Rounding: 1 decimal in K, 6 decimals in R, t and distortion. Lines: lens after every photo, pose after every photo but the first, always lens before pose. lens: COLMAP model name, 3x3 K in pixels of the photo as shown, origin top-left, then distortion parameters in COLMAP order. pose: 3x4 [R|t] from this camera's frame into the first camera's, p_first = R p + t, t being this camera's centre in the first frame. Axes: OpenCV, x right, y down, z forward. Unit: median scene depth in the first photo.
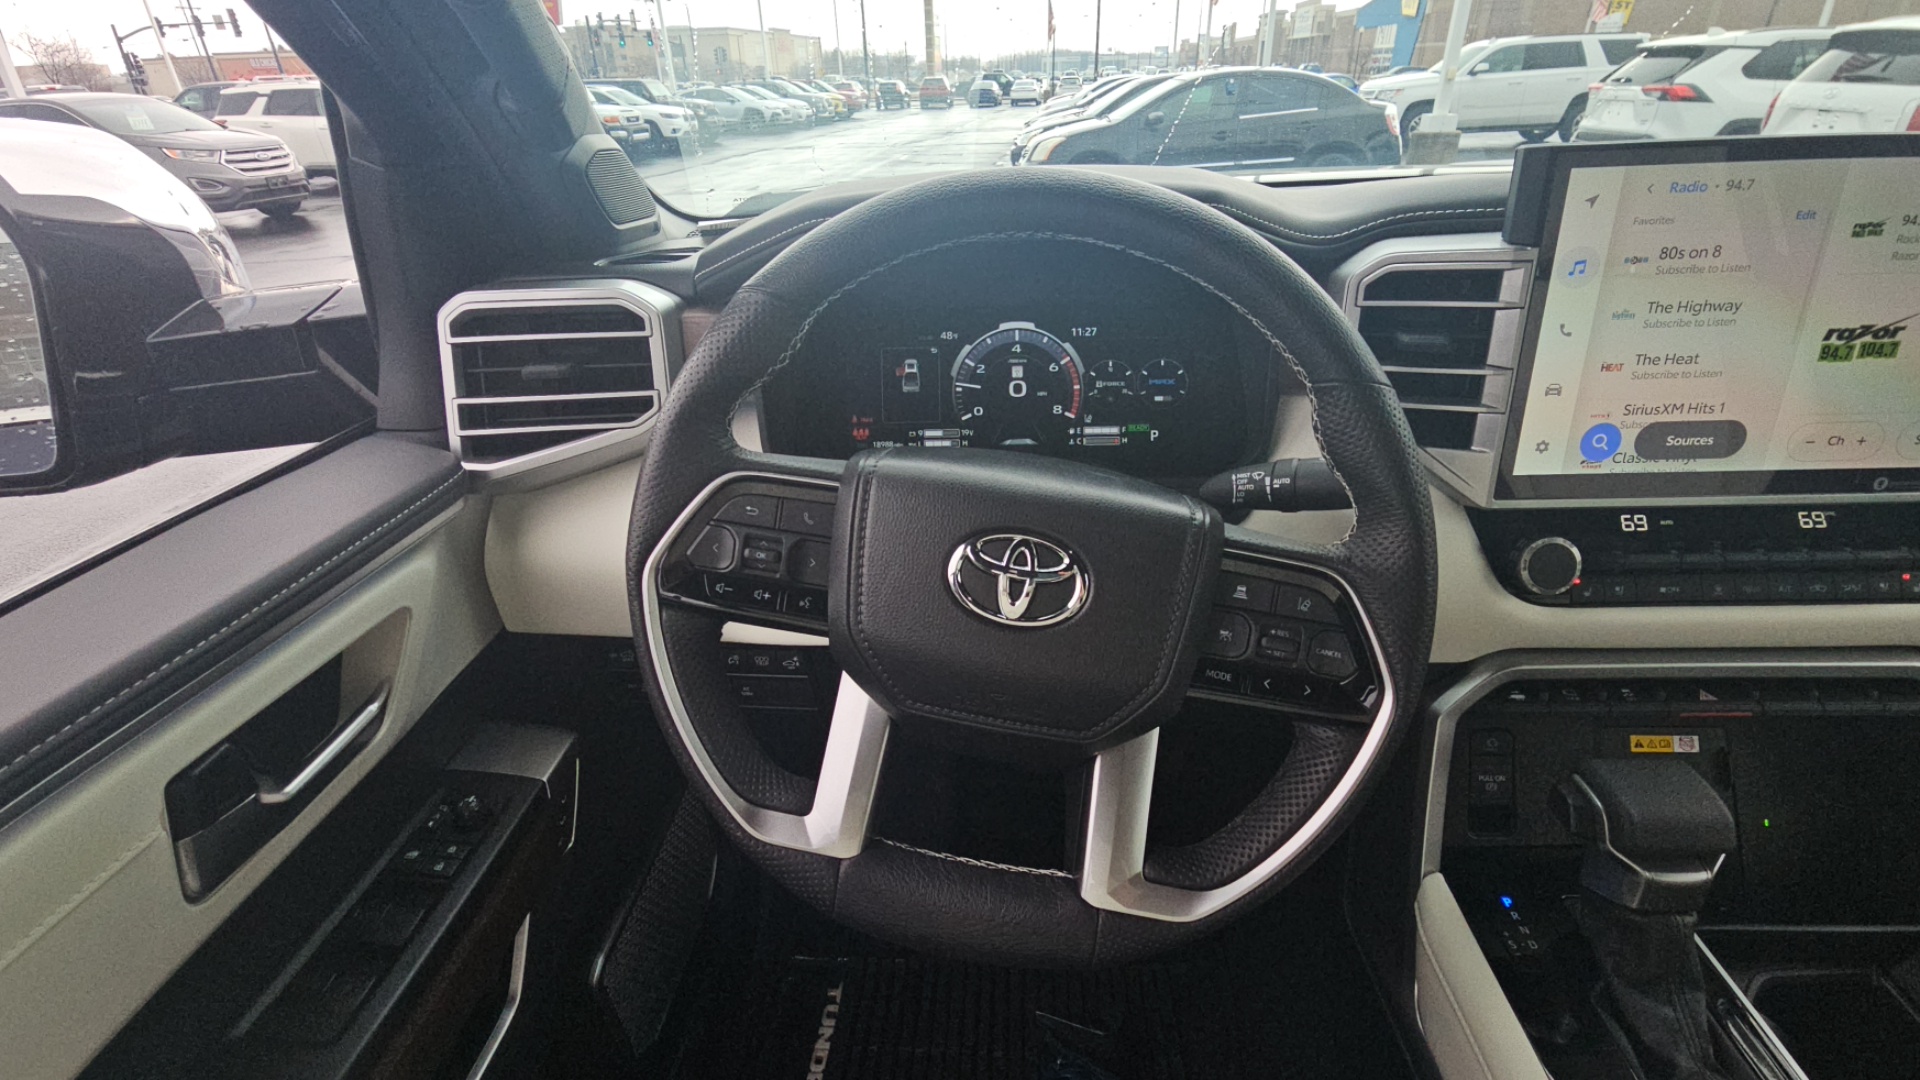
lens RADIAL K [[857.8, 0, 977.2], [0, 857.8, 551.0], [0, 0, 1]] dist [0.007318, -0.004836]
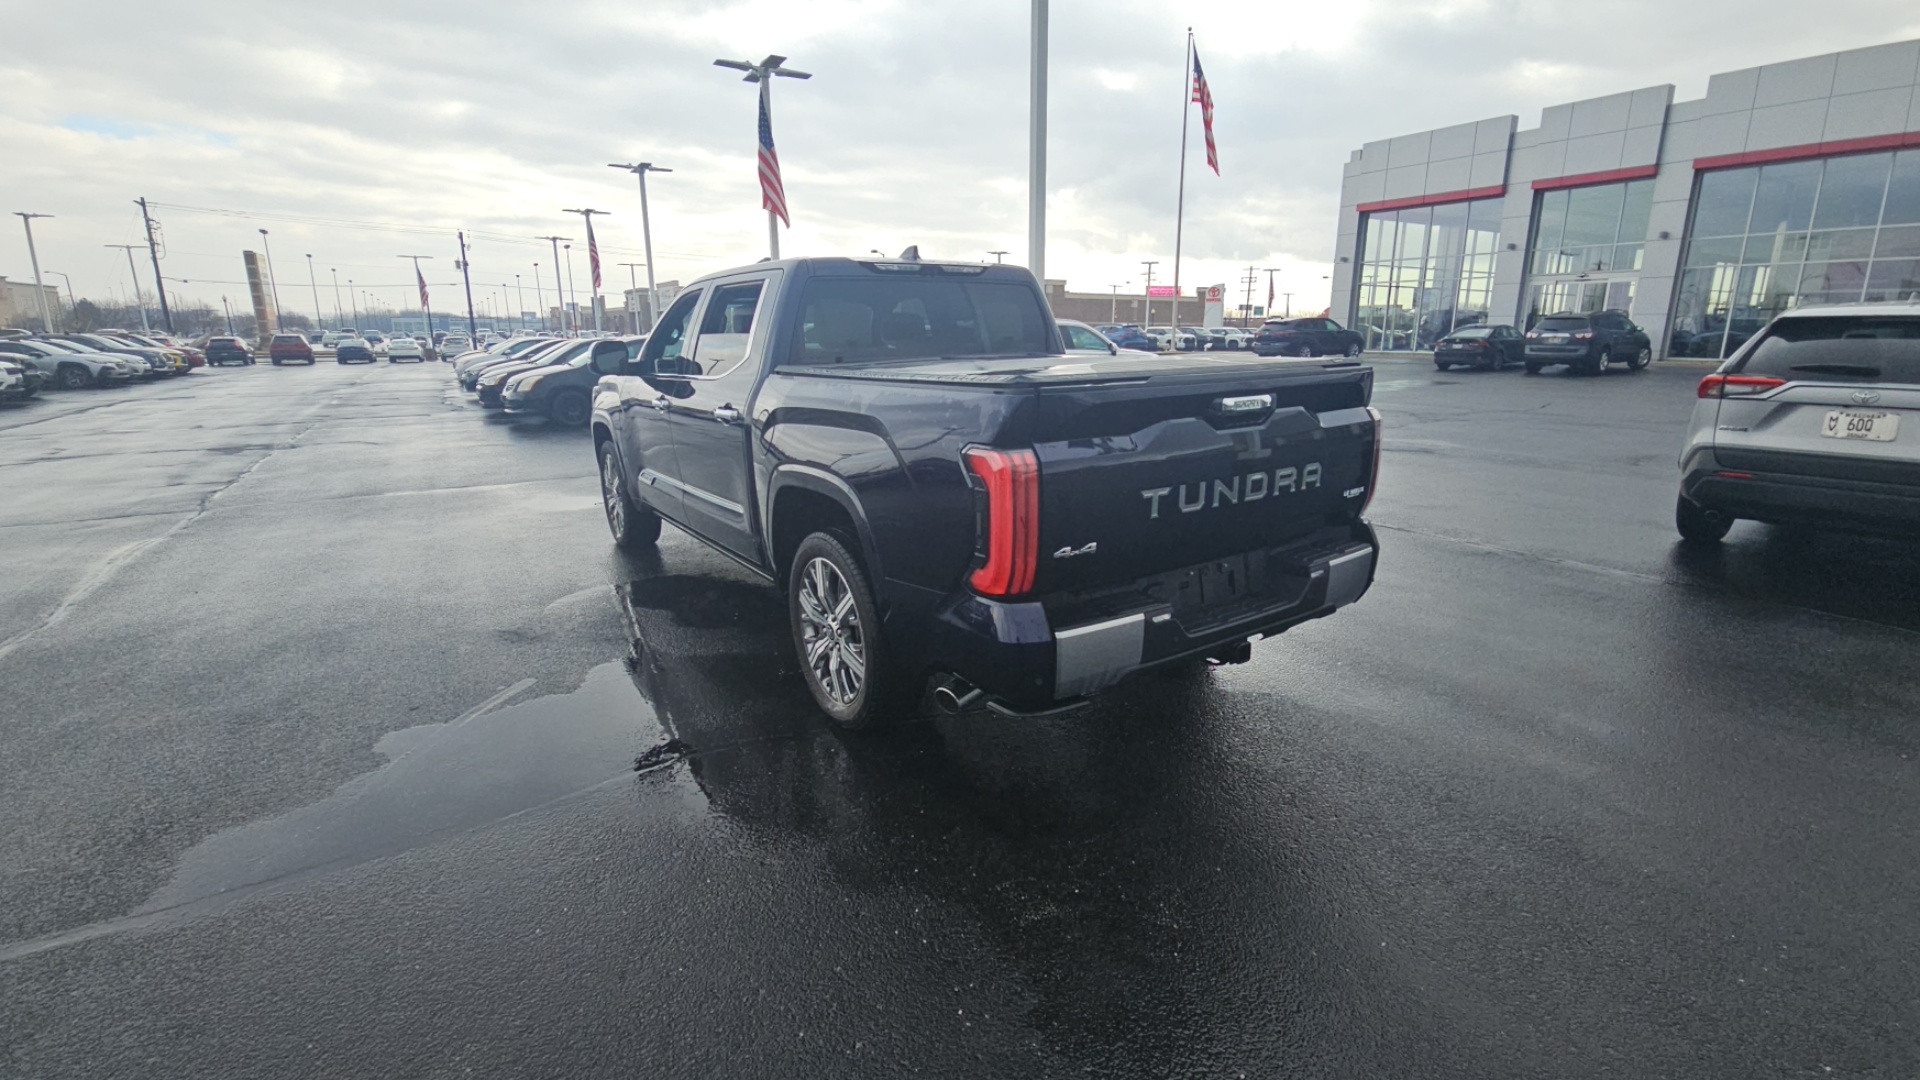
lens RADIAL K [[857.8, 0, 968.7], [0, 857.8, 532.1], [0, 0, 1]] dist [0.007318, -0.004836]
pose [[0.798584, -0.114129, 0.590964, -3.675530], [0.275729, 0.942139, -0.190650, 3.555308], [-0.535012, 0.315196, 0.783846, -6.437276]]
